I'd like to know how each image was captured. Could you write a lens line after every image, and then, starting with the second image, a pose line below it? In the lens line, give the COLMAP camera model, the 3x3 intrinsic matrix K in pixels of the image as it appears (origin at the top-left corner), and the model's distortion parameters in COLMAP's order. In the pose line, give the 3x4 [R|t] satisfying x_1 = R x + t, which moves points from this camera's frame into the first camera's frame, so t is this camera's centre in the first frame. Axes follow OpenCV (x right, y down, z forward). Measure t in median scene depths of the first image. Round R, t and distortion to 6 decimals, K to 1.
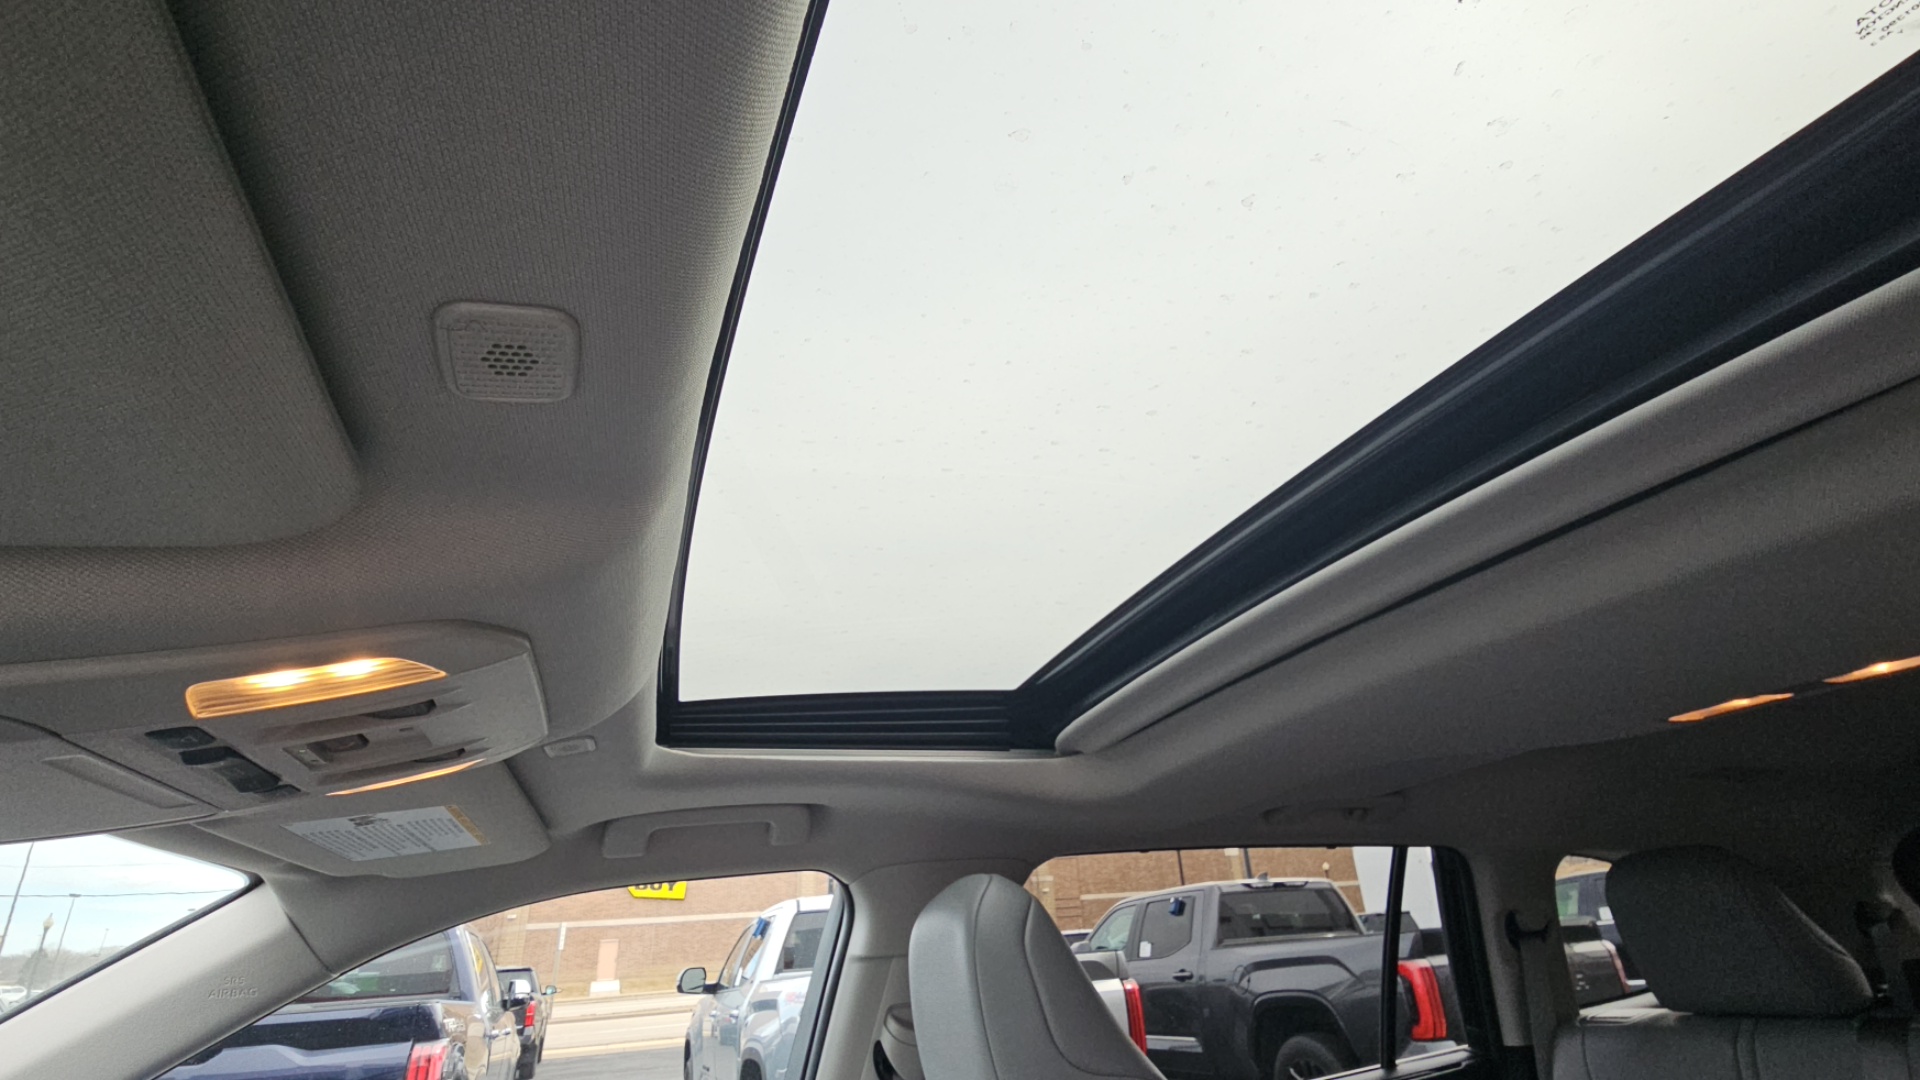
lens RADIAL K [[855.3, 0, 983.6], [0, 855.3, 555.1], [0, 0, 1]] dist [0.010676, -0.007988]
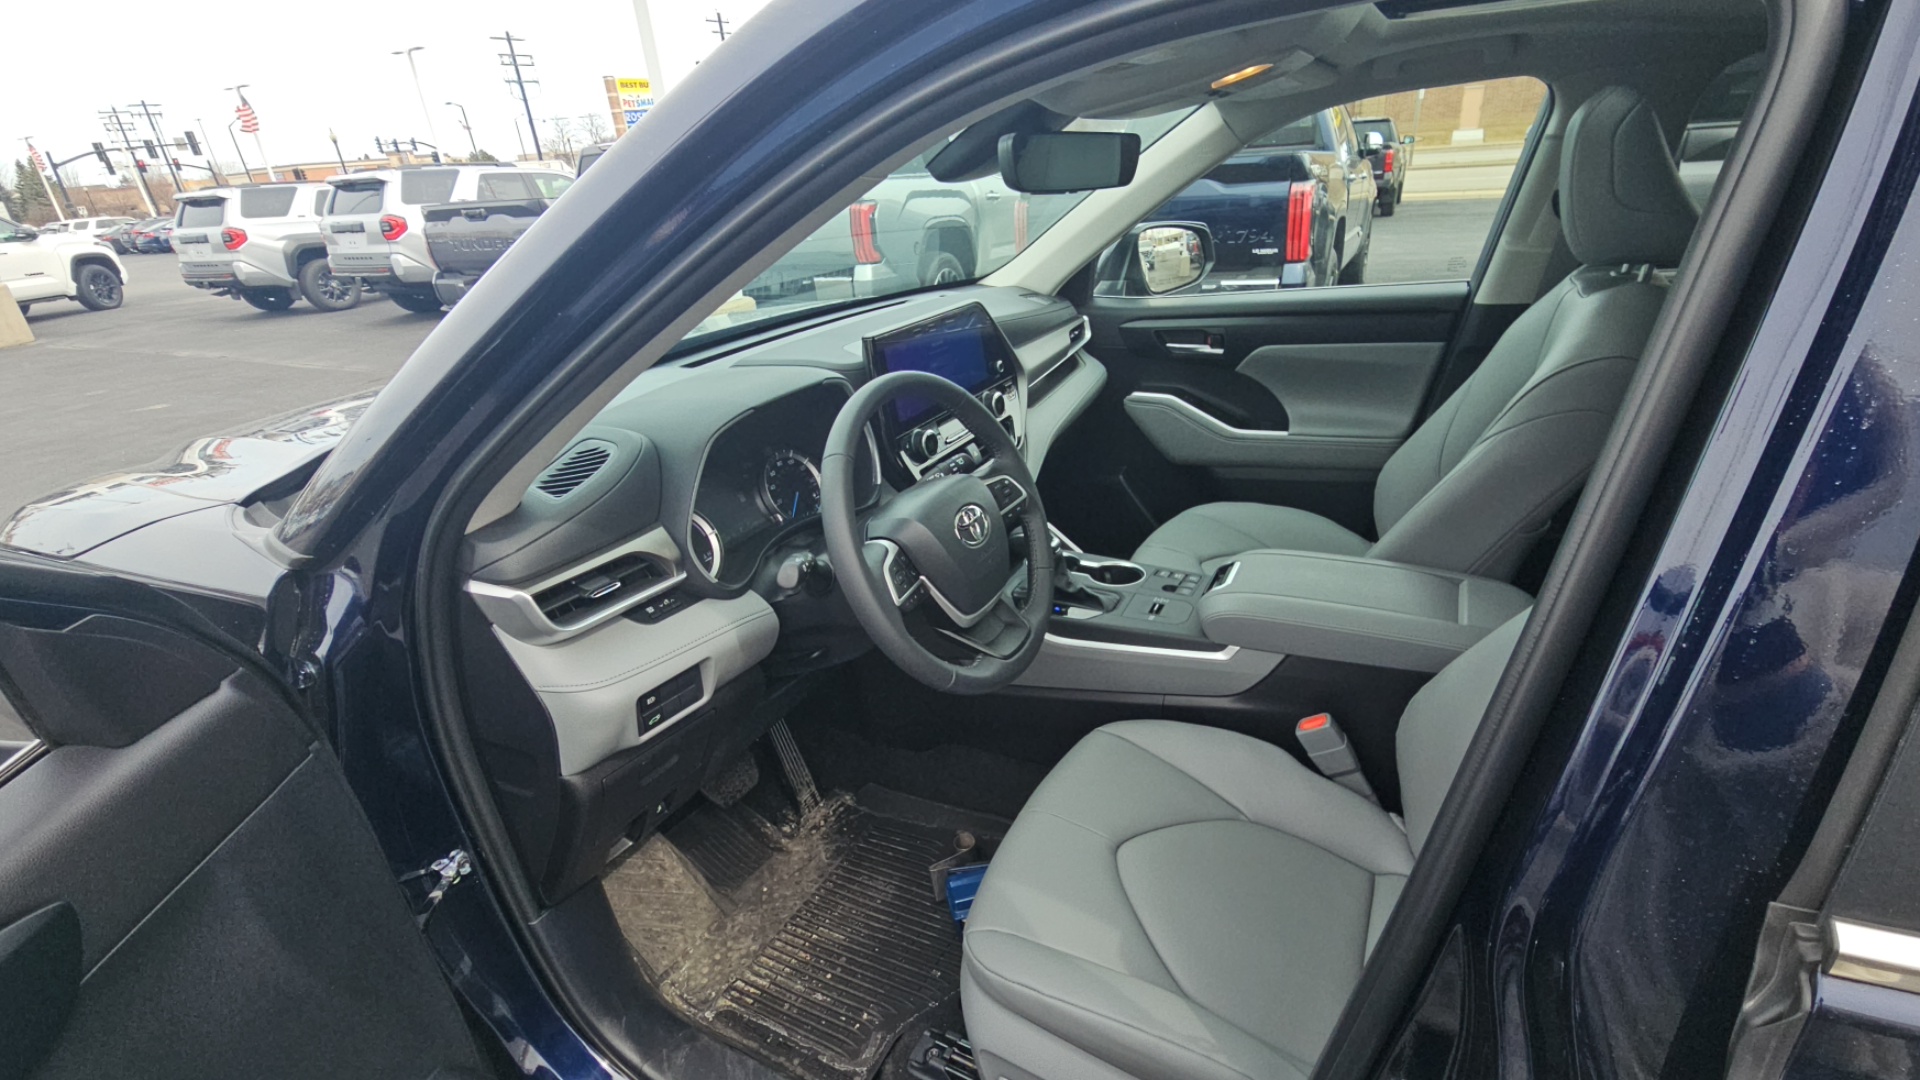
lens RADIAL K [[855.3, 0, 980.0], [0, 855.3, 543.0], [0, 0, 1]] dist [0.010676, -0.007988]
pose [[0.658876, 0.327442, -0.677247, 0.064292], [0.333541, 0.679796, 0.653168, -0.051033], [0.674265, -0.656246, 0.338686, -0.091208]]
